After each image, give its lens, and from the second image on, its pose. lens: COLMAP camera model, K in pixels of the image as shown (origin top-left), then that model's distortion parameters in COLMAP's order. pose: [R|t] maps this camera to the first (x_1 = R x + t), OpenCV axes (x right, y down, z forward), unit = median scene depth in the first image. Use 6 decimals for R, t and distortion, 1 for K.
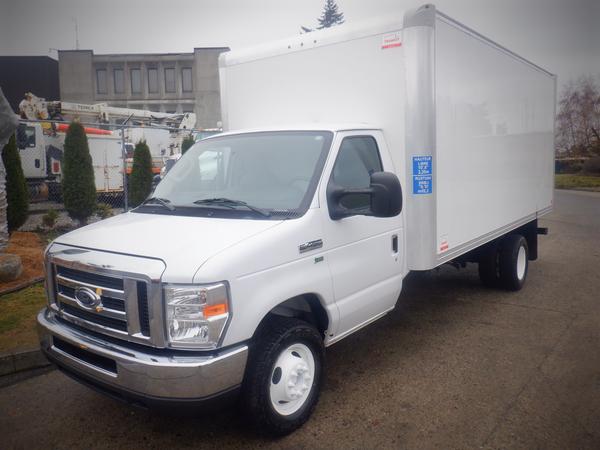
lens RADIAL K [[493.3, 0, 300.0], [0, 493.3, 225.0], [0, 0, 1]] dist [-0.001731, -0.000318]
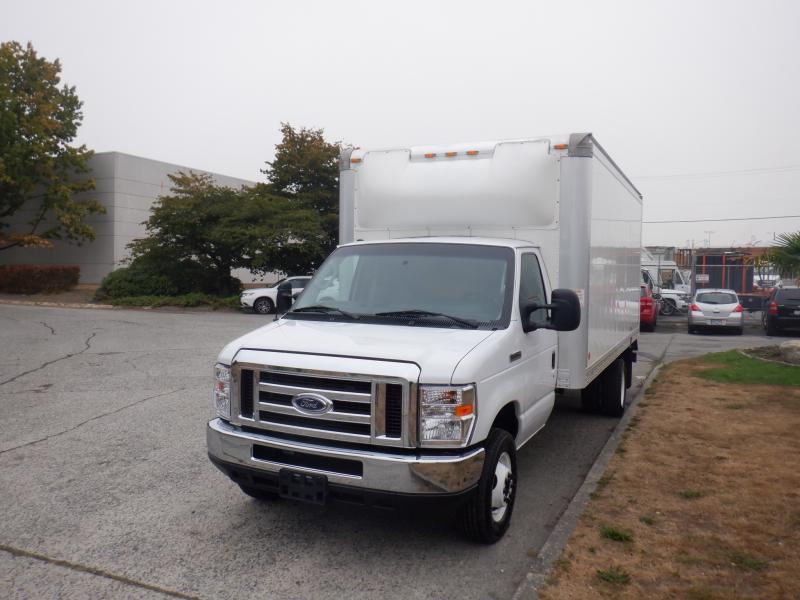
lens RADIAL K [[646.4, 0, 400.0], [0, 646.4, 300.0], [0, 0, 1]] dist [-0.026671, 0.000178]
pose [[0.976879, 0.033152, 0.211205, -0.582209], [-0.014249, 0.995804, -0.090398, 0.059485], [-0.213316, 0.085299, 0.973253, -0.336055]]
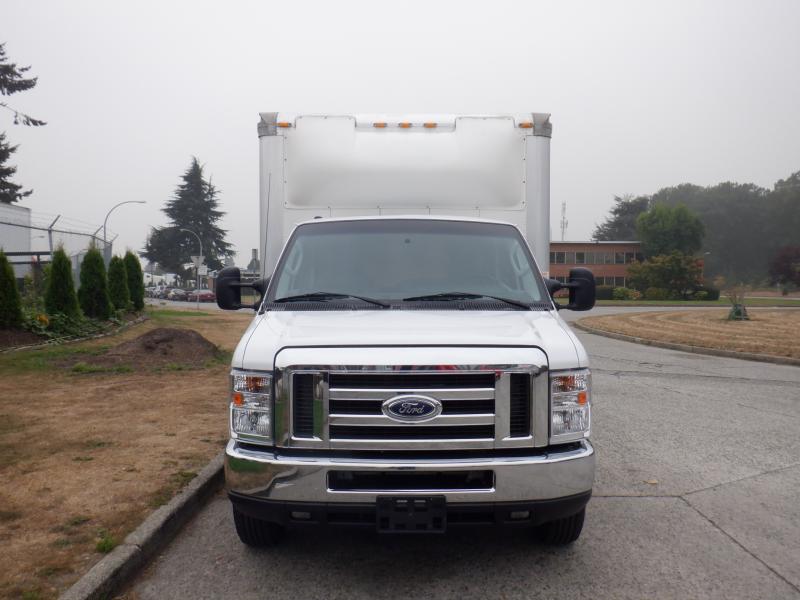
lens RADIAL K [[646.4, 0, 400.0], [0, 646.4, 300.0], [0, 0, 1]] dist [-0.026671, 0.000178]
pose [[0.789122, 0.006838, 0.614198, -1.161084], [0.060113, 0.994278, -0.088303, 0.071480], [-0.611287, 0.106603, 0.784196, 0.207933]]
